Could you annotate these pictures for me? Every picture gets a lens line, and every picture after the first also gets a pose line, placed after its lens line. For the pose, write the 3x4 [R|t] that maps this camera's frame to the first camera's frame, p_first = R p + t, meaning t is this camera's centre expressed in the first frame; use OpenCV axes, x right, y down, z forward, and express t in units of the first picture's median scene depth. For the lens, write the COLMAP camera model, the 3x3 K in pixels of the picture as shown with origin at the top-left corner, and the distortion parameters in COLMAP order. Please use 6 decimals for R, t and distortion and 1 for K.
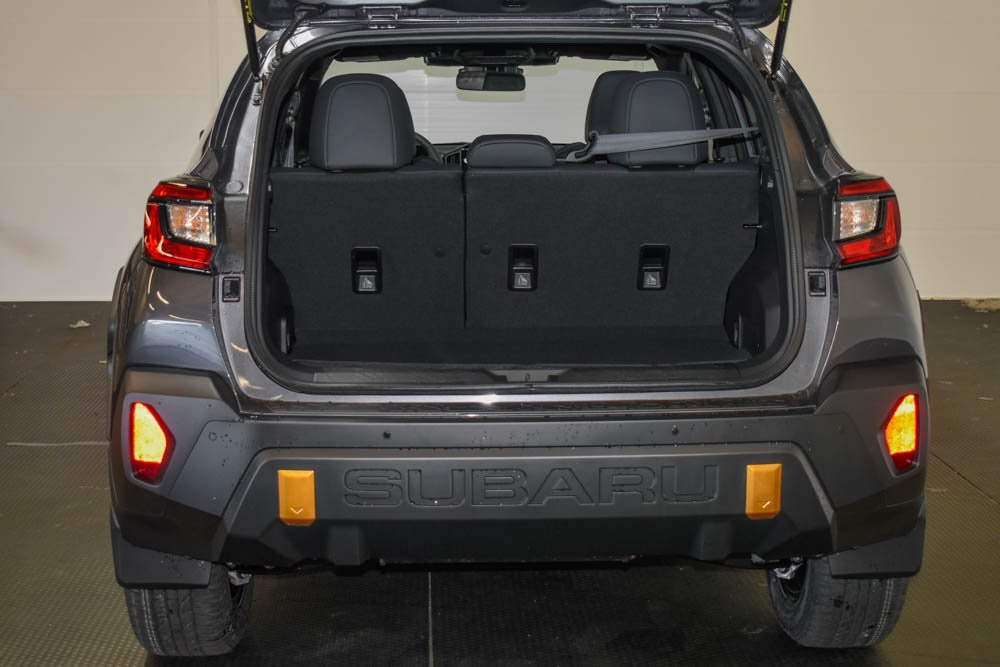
lens RADIAL K [[1556.8, 0, 500.0], [0, 1556.8, 333.5], [0, 0, 1]] dist [-0.013785, -0.030264]
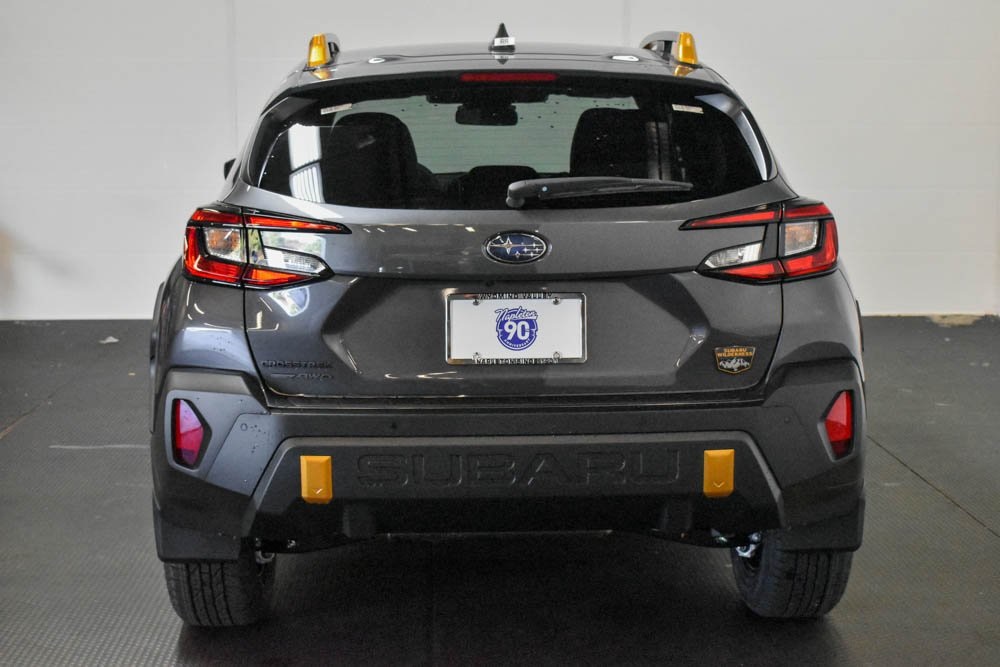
lens RADIAL K [[1452.4, 0, 500.0], [0, 1452.4, 333.5], [0, 0, 1]] dist [-0.000272, -0.024762]
pose [[0.999995, -0.002847, 0.000966, 0.004981], [0.002858, 0.999936, -0.010927, 0.007756], [-0.000934, 0.010930, 0.999940, -0.074452]]
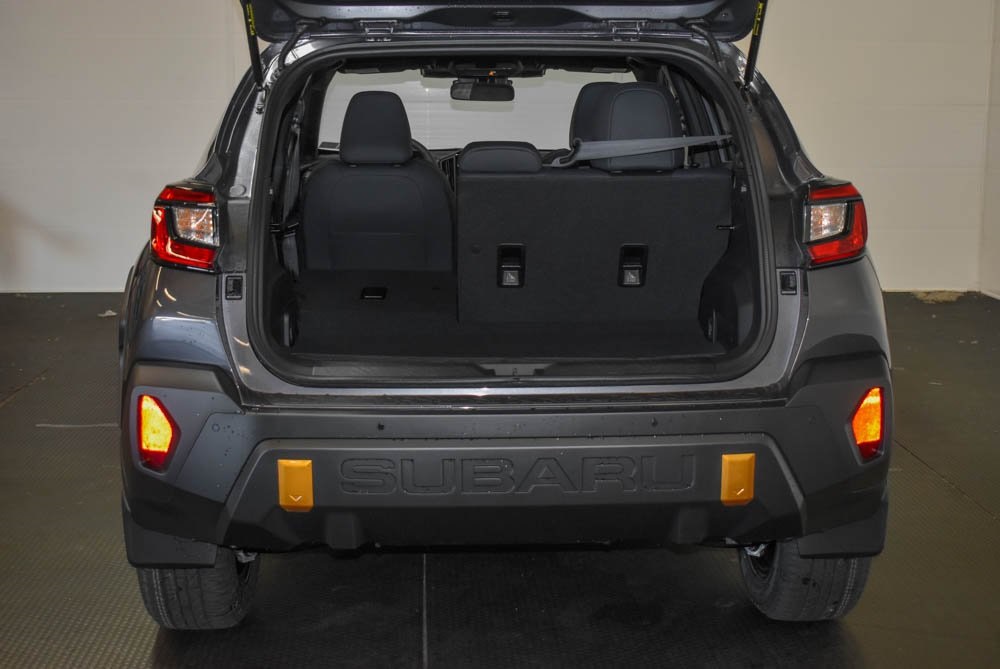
lens RADIAL K [[1411.7, 0, 500.0], [0, 1411.7, 334.5], [0, 0, 1]] dist [-0.017555, -0.008766]
pose [[0.999983, 0.001124, 0.005703, 0.002031], [-0.001176, 0.999958, 0.009092, -0.005105], [-0.005693, -0.009099, 0.999942, 0.038316]]
